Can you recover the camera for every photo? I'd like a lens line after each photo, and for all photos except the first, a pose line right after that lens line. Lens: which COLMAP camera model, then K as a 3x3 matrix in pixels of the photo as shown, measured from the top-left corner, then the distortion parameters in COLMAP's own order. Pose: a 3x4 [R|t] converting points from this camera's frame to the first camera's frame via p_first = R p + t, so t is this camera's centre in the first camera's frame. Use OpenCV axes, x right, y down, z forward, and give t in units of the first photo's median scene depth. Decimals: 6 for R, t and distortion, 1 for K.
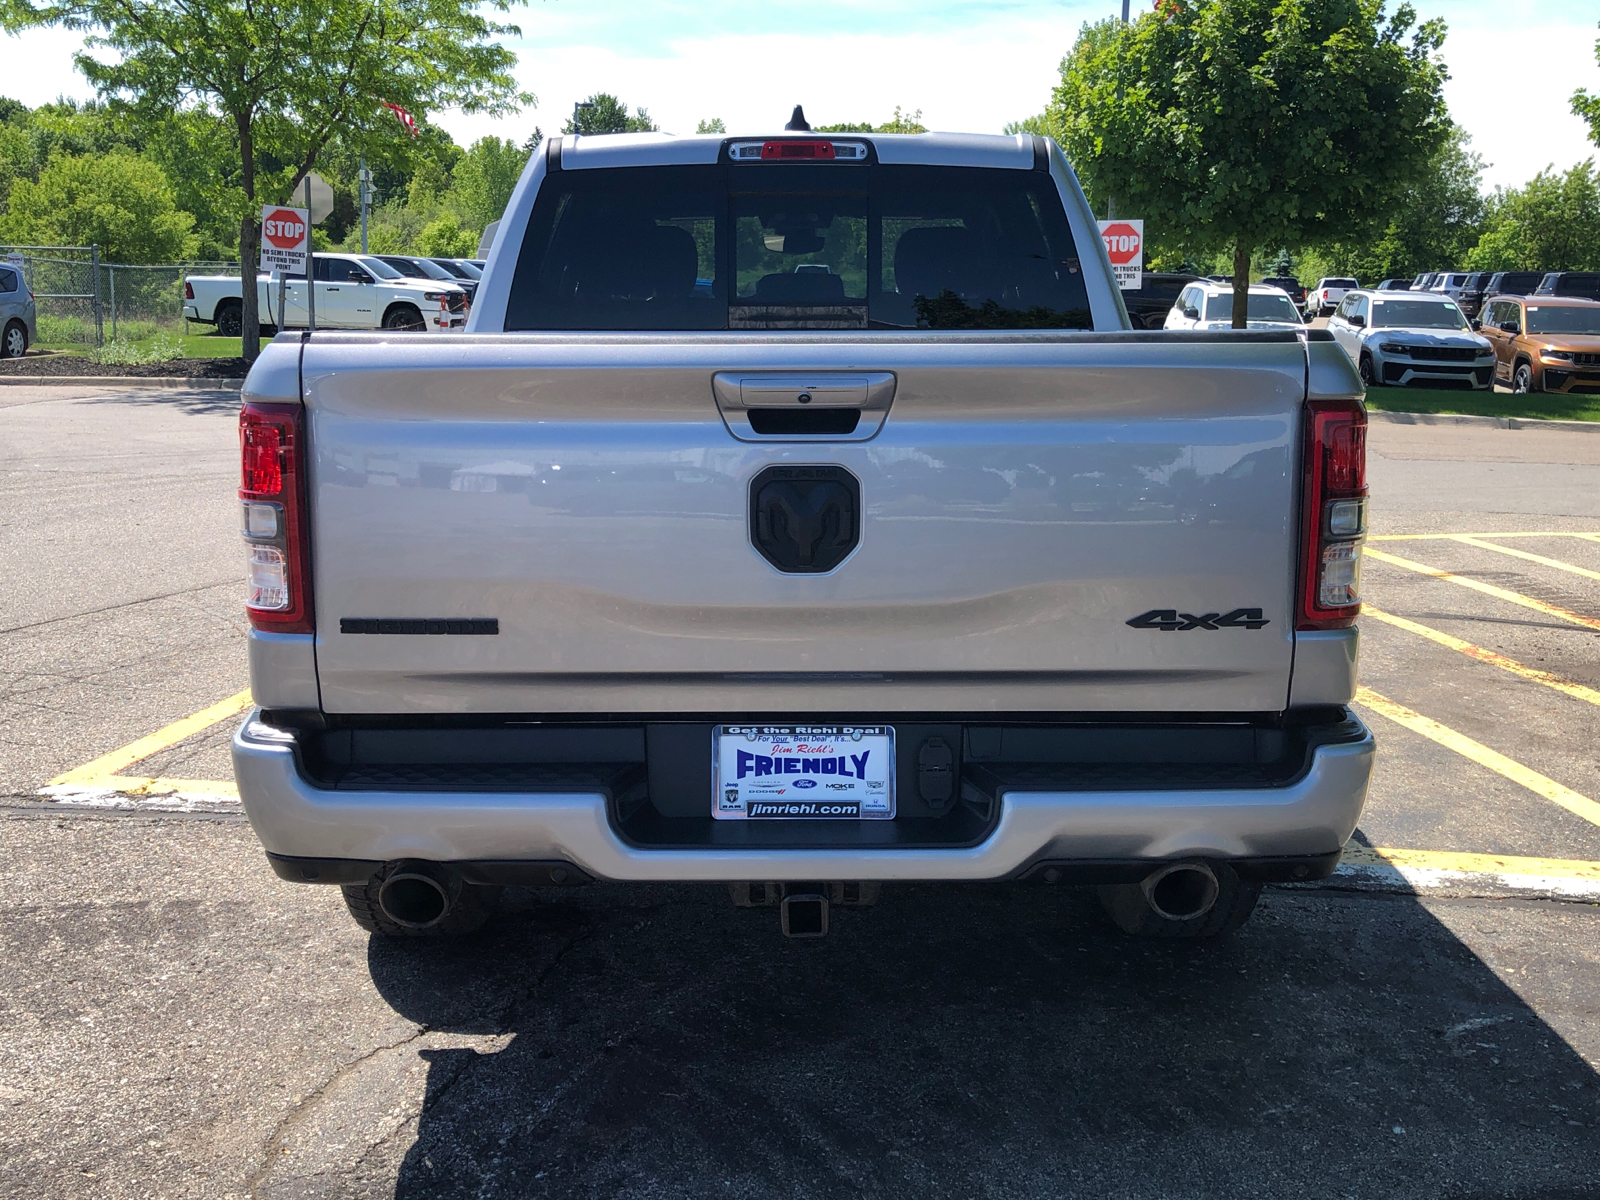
lens RADIAL K [[1648.6, 0, 794.9], [0, 1648.6, 595.8], [0, 0, 1]] dist [0.093074, -0.260919]
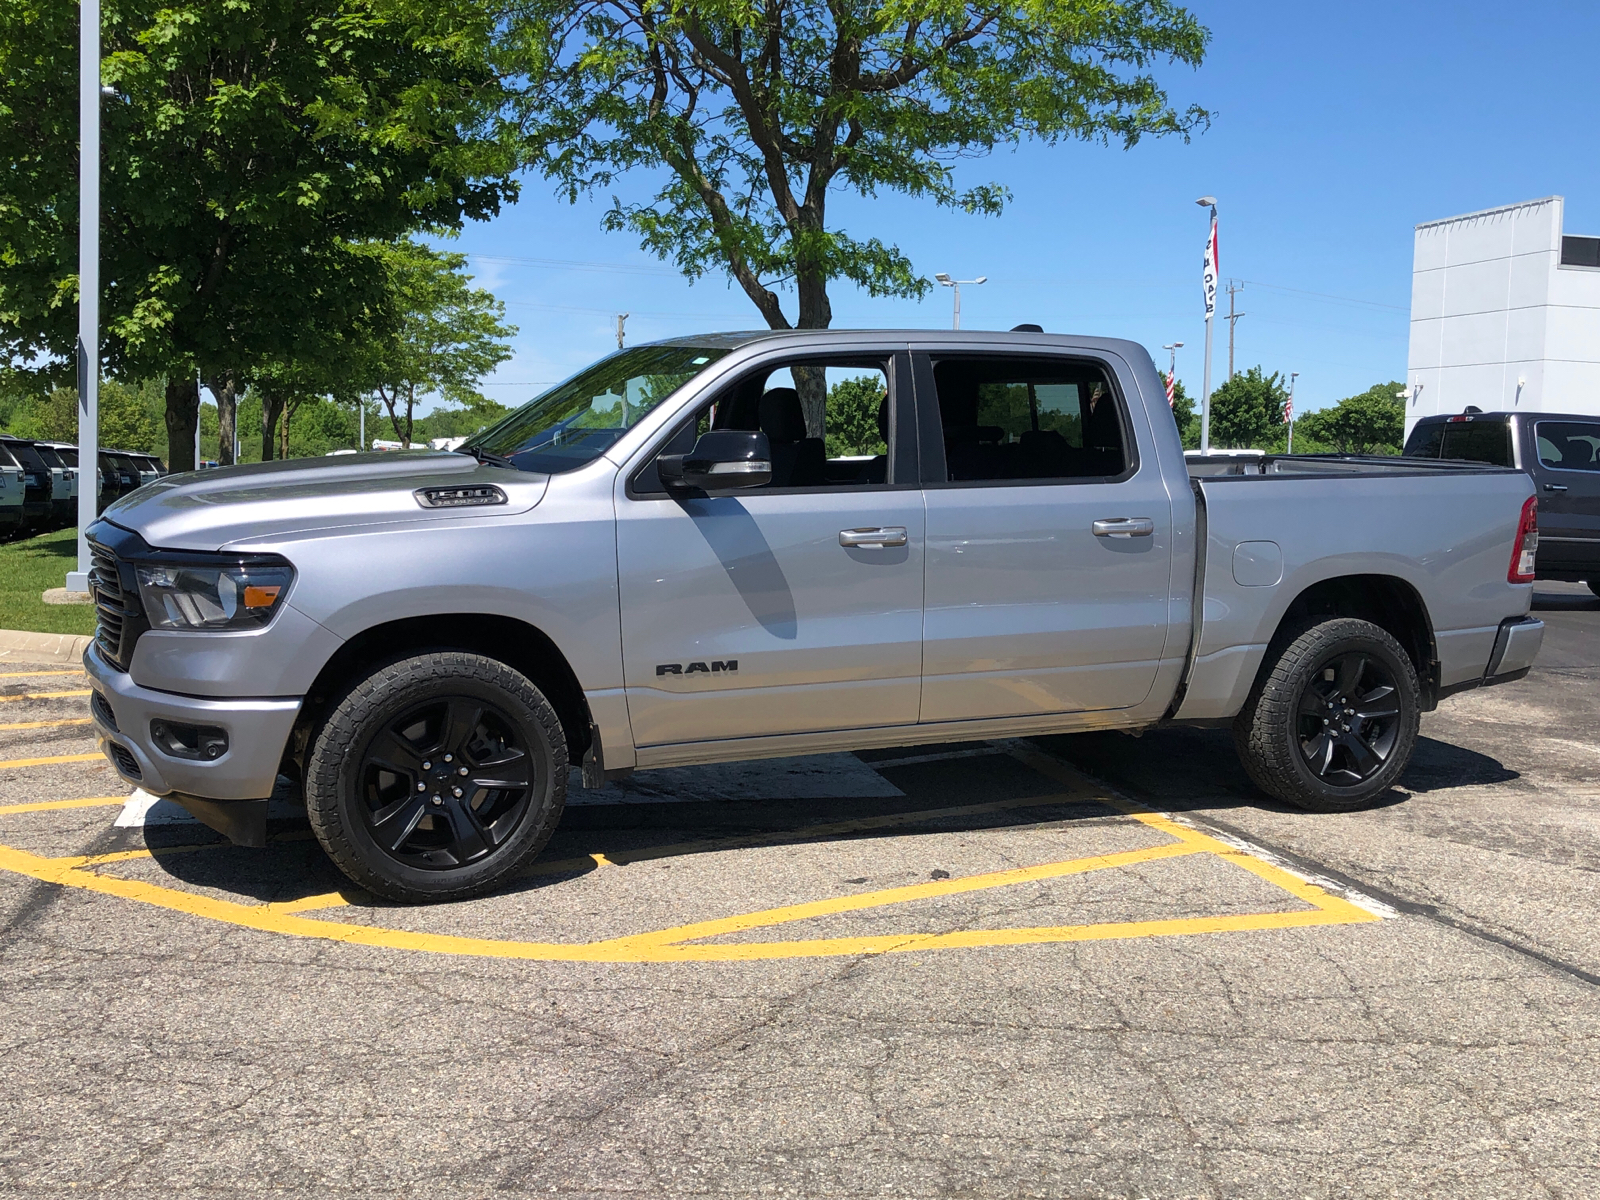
lens RADIAL K [[1648.6, 0, 794.9], [0, 1648.6, 595.8], [0, 0, 1]] dist [0.093074, -0.260919]
pose [[-0.420516, -0.108083, 0.900824, -1.792950], [0.137161, 0.973894, 0.180879, -0.485233], [-0.896857, 0.199620, -0.394713, 2.508410]]
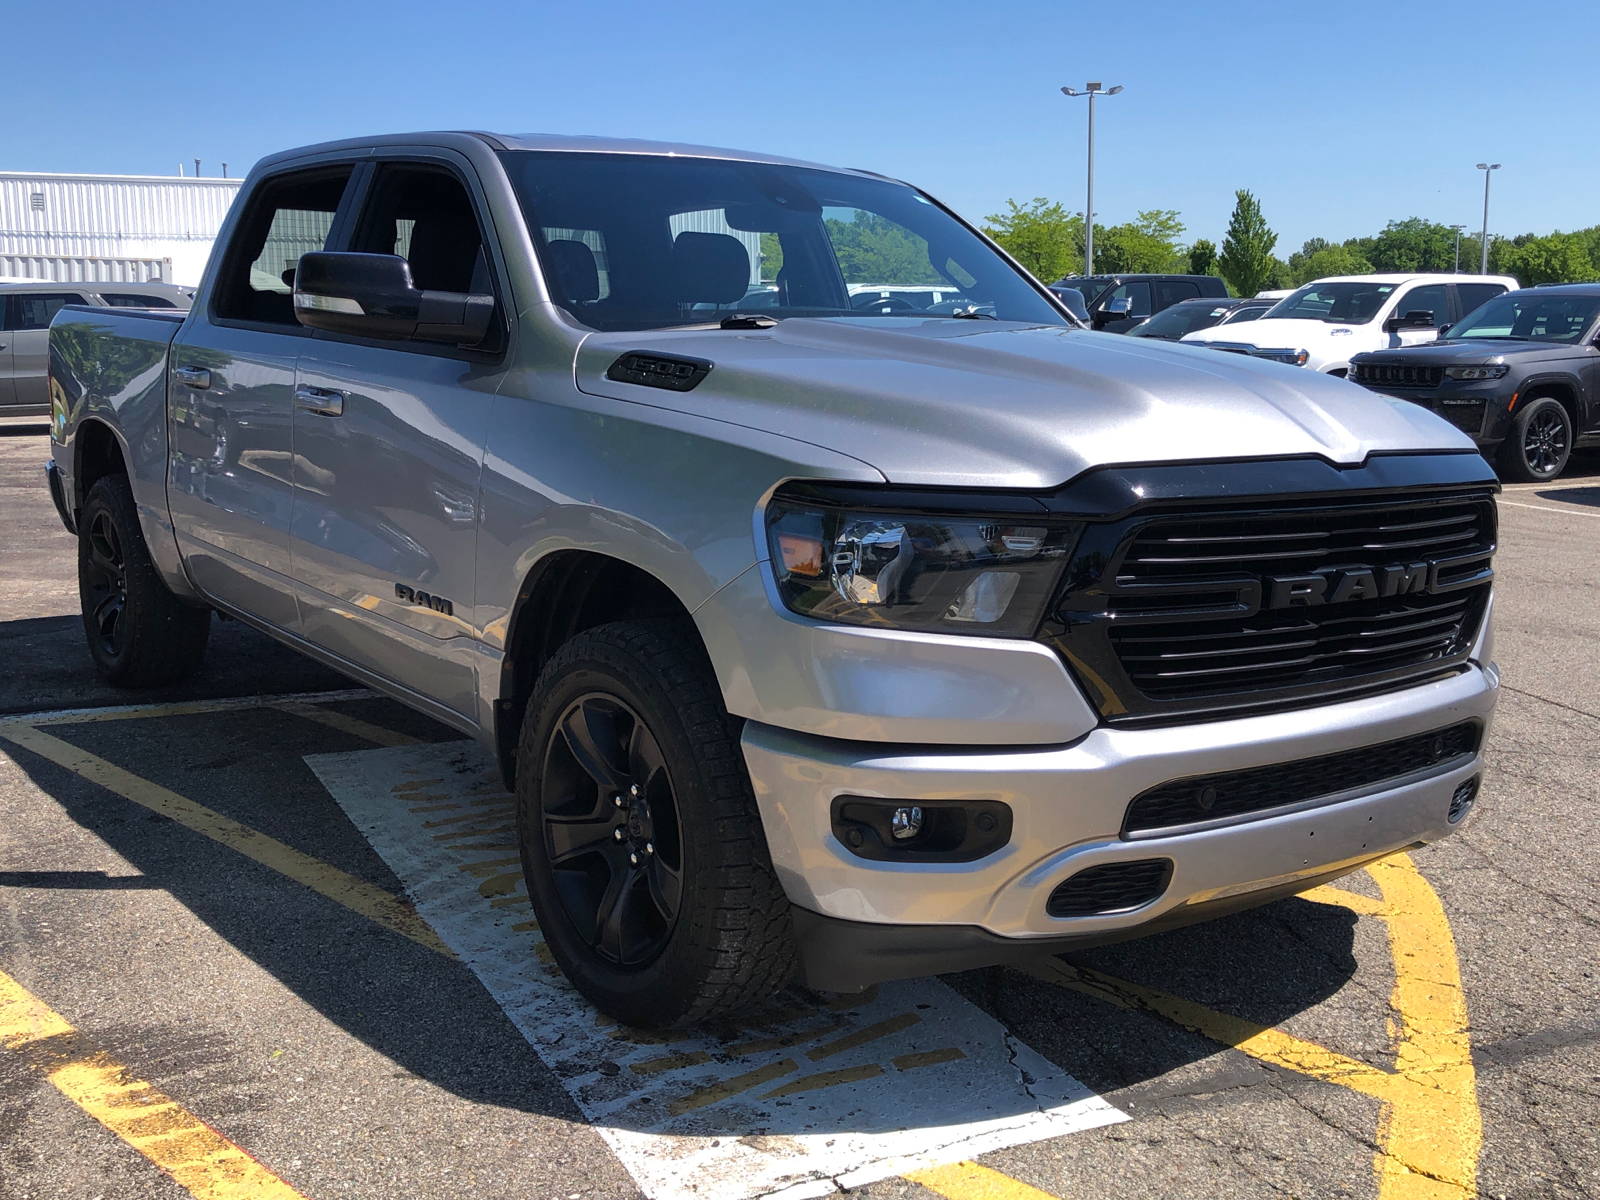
lens RADIAL K [[1644.4, 0, 791.3], [0, 1644.4, 600.4], [0, 0, 1]] dist [0.058933, -0.155297]
pose [[-0.801105, 0.078208, -0.593393, 0.779174], [-0.126874, 0.946706, 0.296060, -0.505553], [0.584922, 0.312461, -0.748488, 2.971491]]
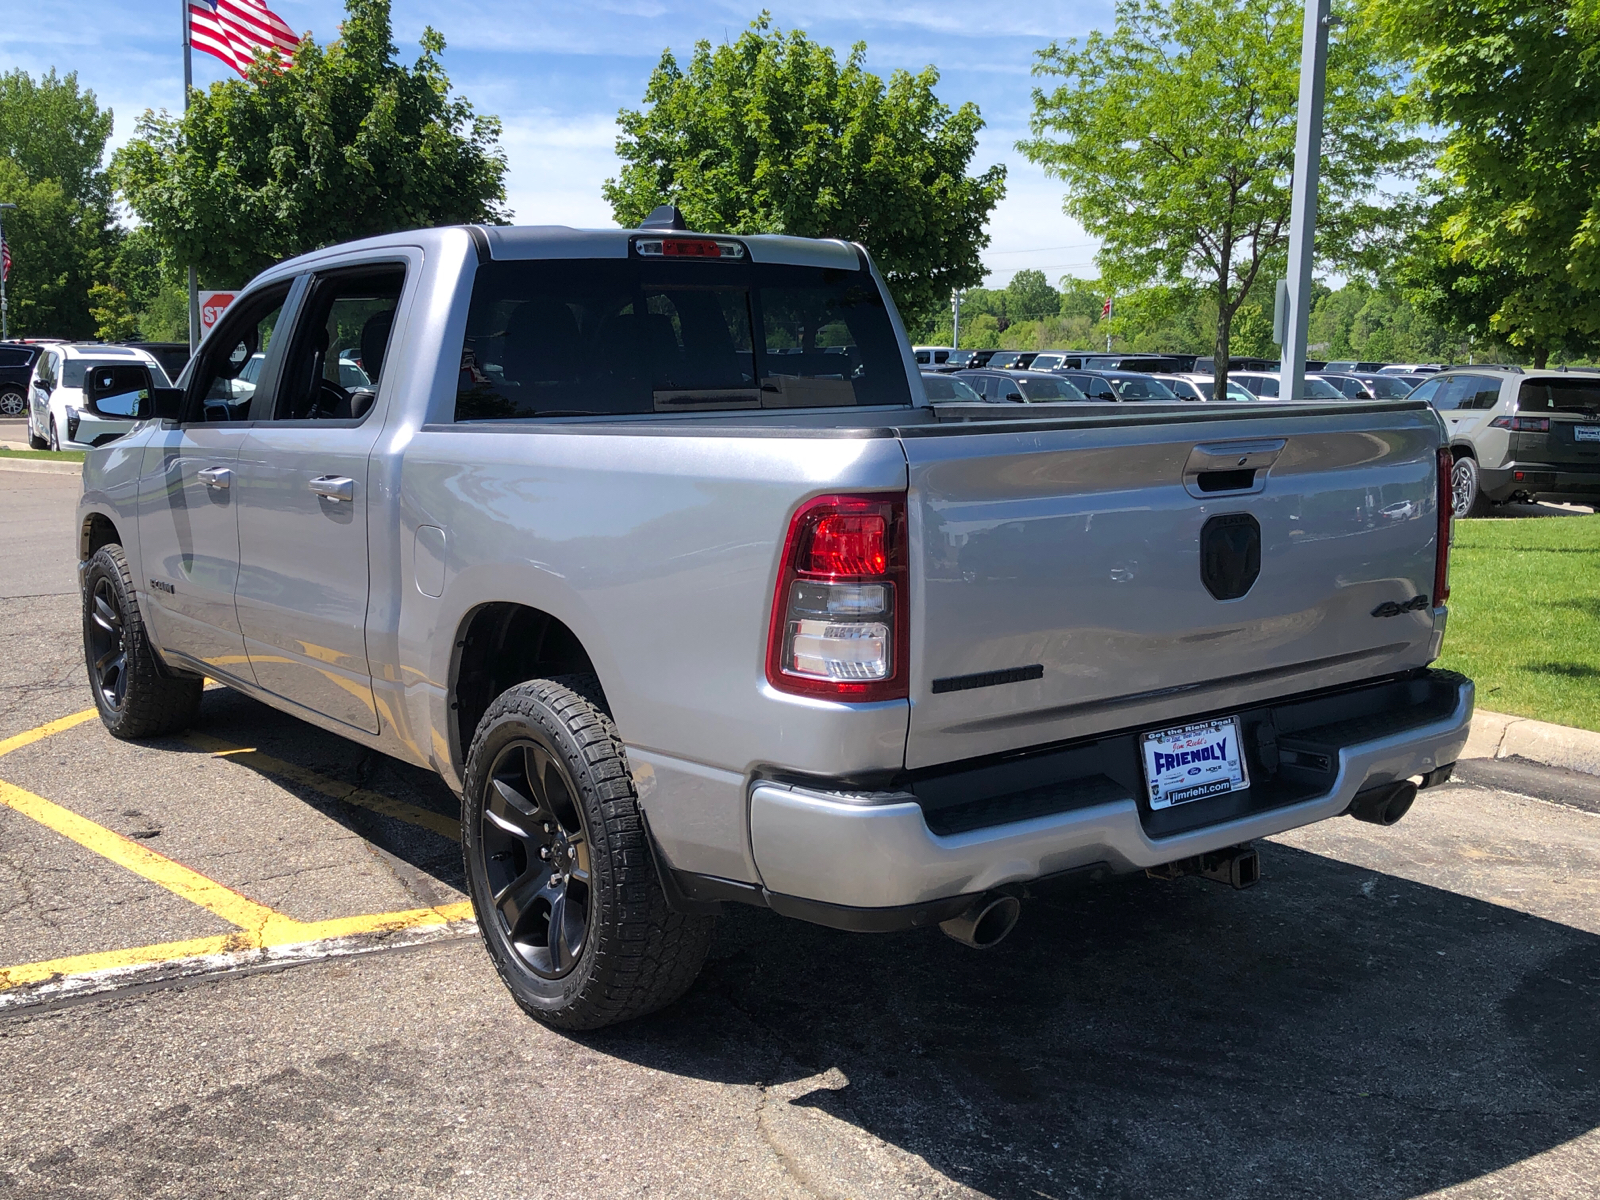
lens RADIAL K [[1656.0, 0, 800.0], [0, 1656.0, 600.0], [0, 0, 1]] dist [0.007723, 0.001723]
pose [[0.806907, -0.094129, 0.583130, -0.782832], [0.115739, 0.993280, 0.000180, -0.040636], [-0.579229, 0.067346, 0.812378, 0.118605]]
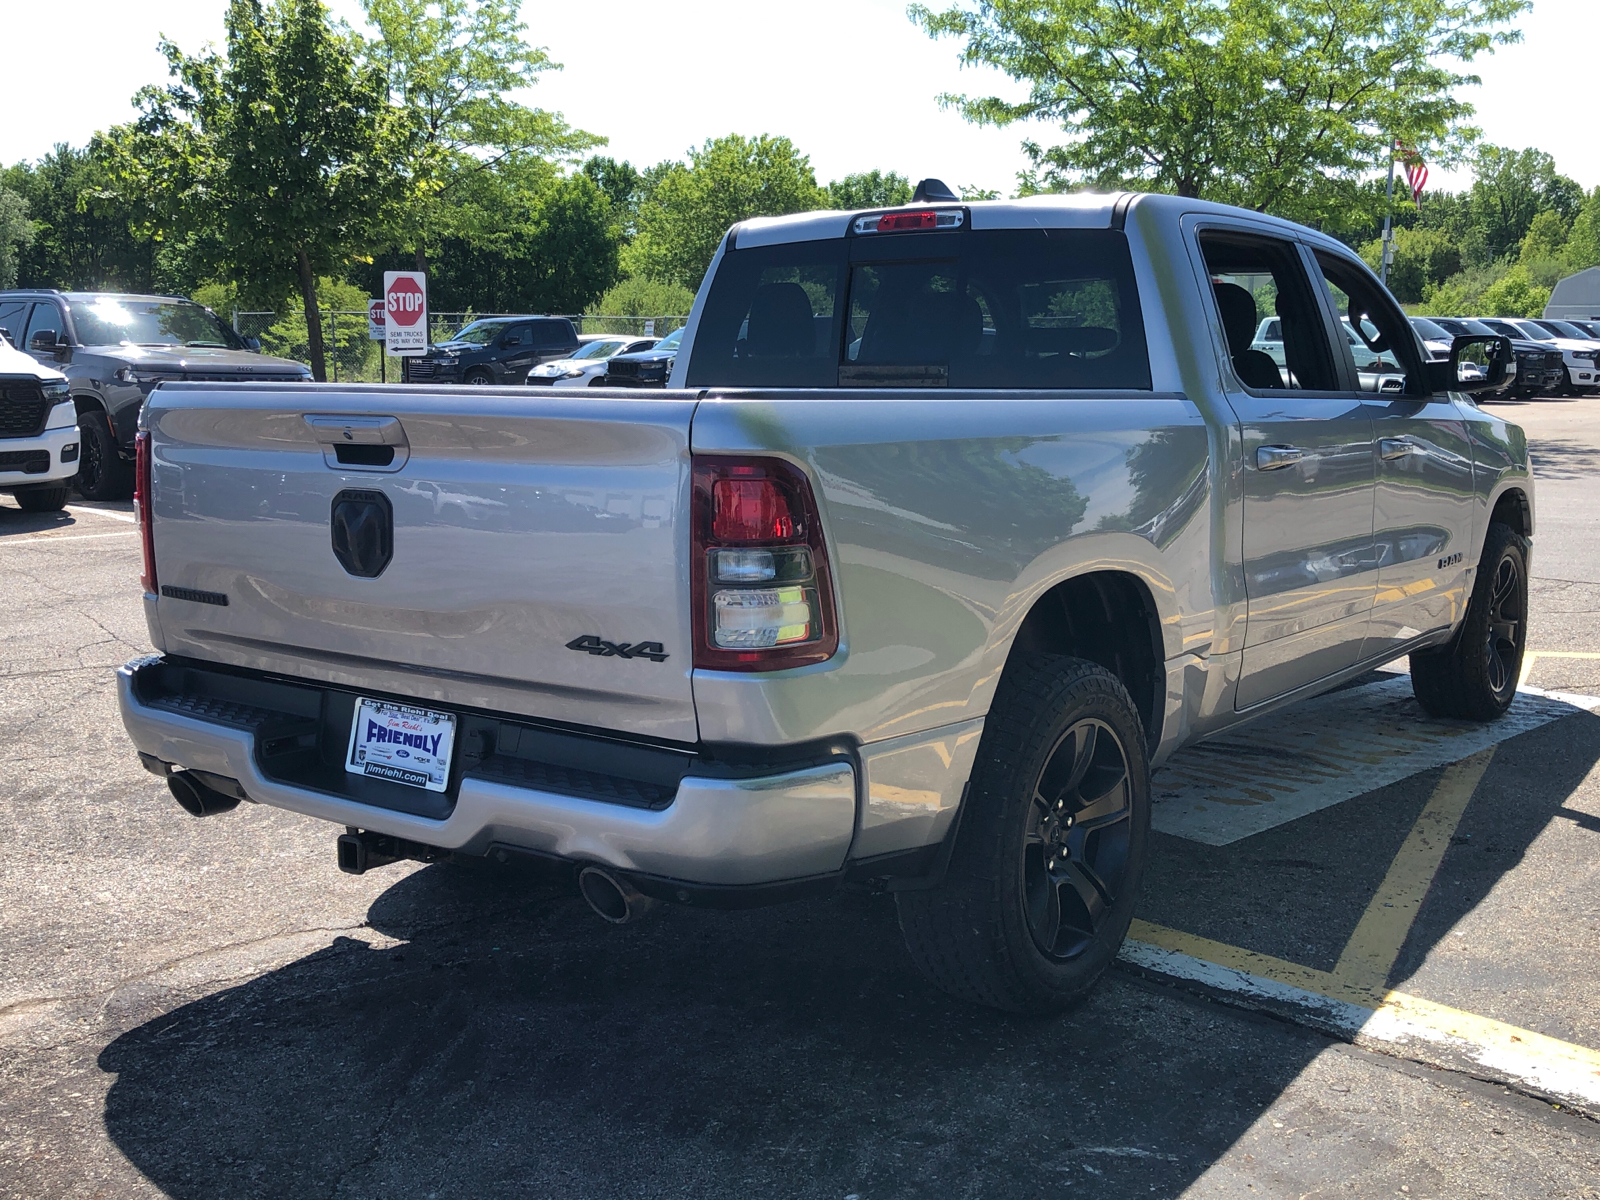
lens RADIAL K [[1644.4, 0, 791.3], [0, 1644.4, 600.4], [0, 0, 1]] dist [0.058933, -0.155297]
pose [[0.803407, 0.085413, -0.589272, 0.775293], [-0.104369, 0.994537, 0.001859, -0.025315], [0.586212, 0.060008, 0.807933, 0.144701]]
